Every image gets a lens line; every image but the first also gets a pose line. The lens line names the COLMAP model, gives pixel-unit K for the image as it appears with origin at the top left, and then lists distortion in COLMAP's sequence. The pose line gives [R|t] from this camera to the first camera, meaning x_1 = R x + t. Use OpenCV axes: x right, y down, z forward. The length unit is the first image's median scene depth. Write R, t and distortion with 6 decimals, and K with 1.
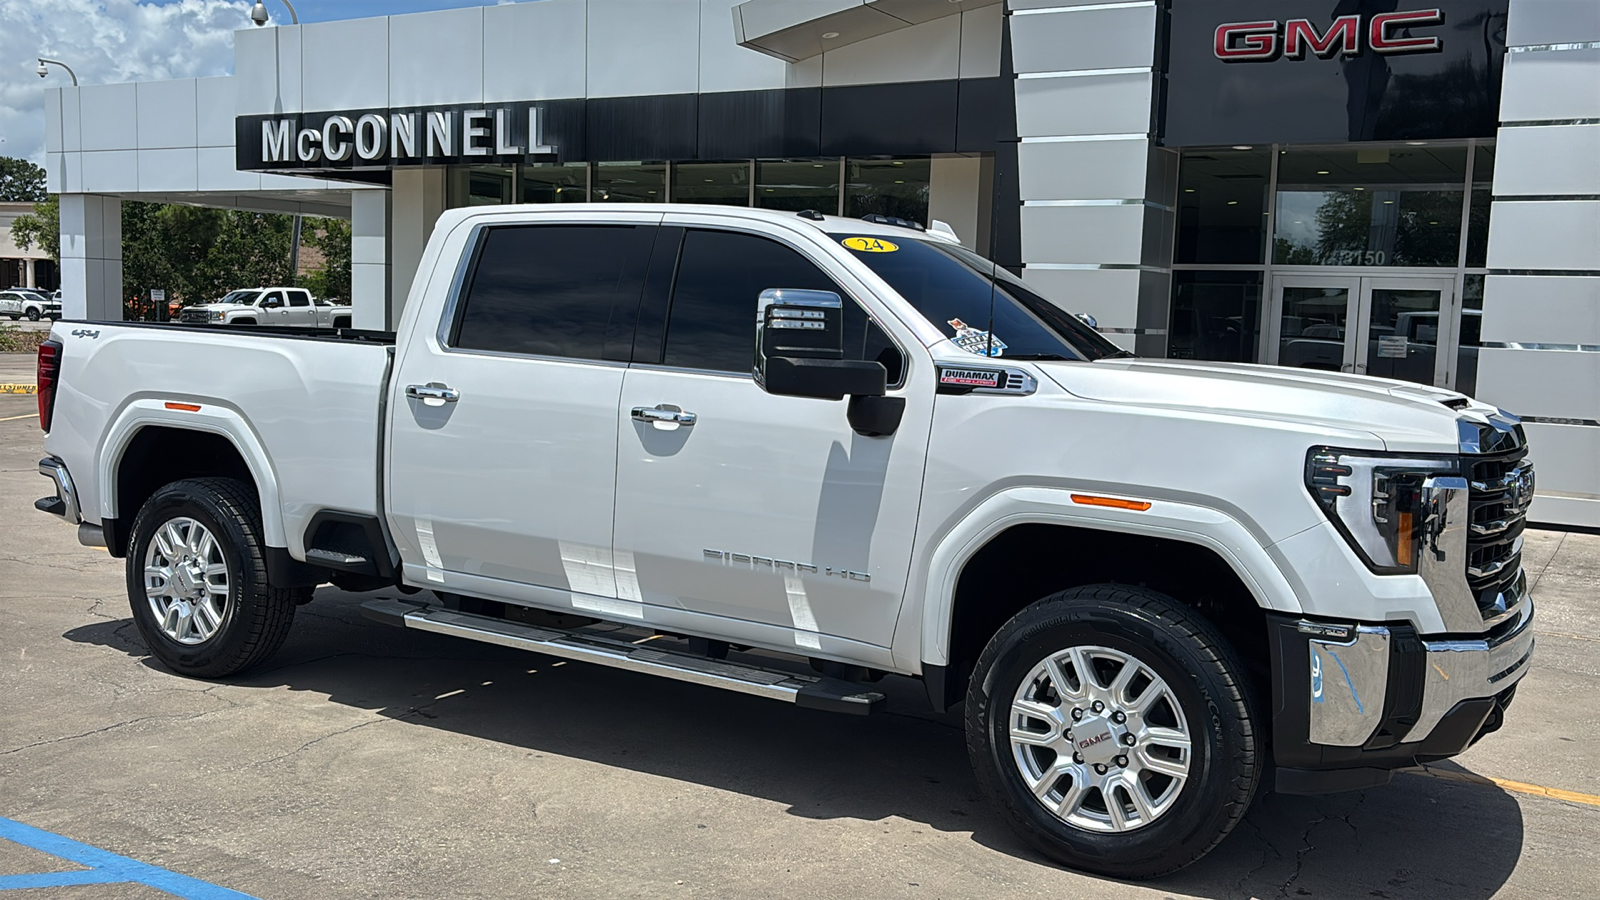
lens RADIAL K [[1506.6, 0, 809.2], [0, 1506.6, 455.8], [0, 0, 1]] dist [0.086119, -0.189529]
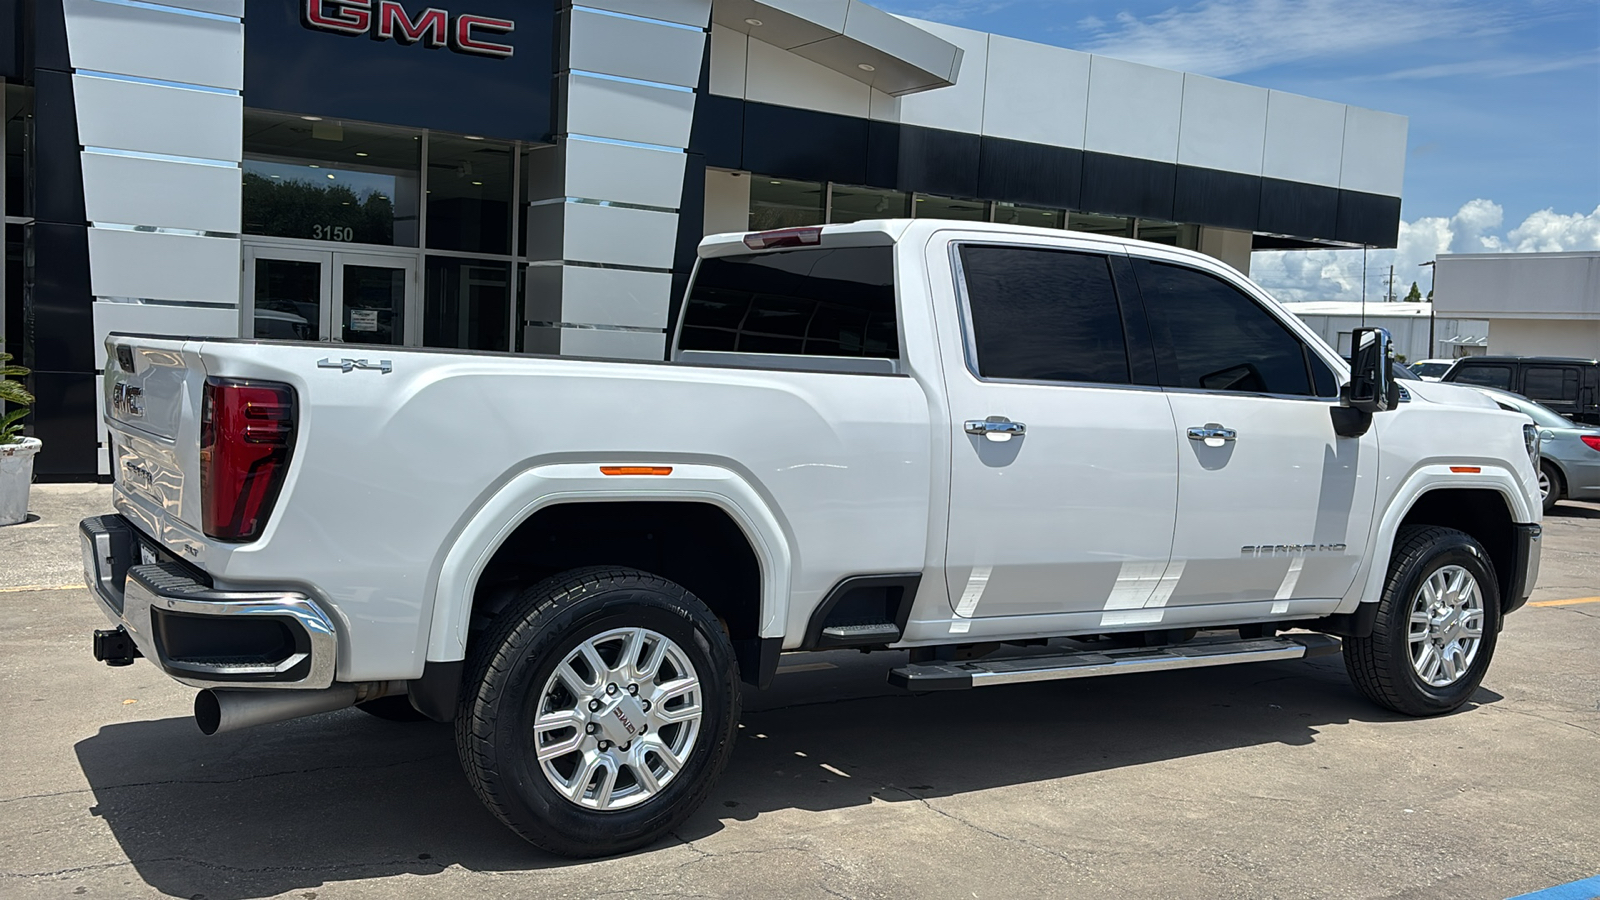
lens RADIAL K [[1506.6, 0, 809.2], [0, 1506.6, 455.8], [0, 0, 1]] dist [0.086119, -0.189529]
pose [[0.438510, -0.083398, 0.894848, -1.039660], [0.049786, 0.996410, 0.068467, -0.086082], [-0.897346, 0.014527, 0.441088, 0.649118]]
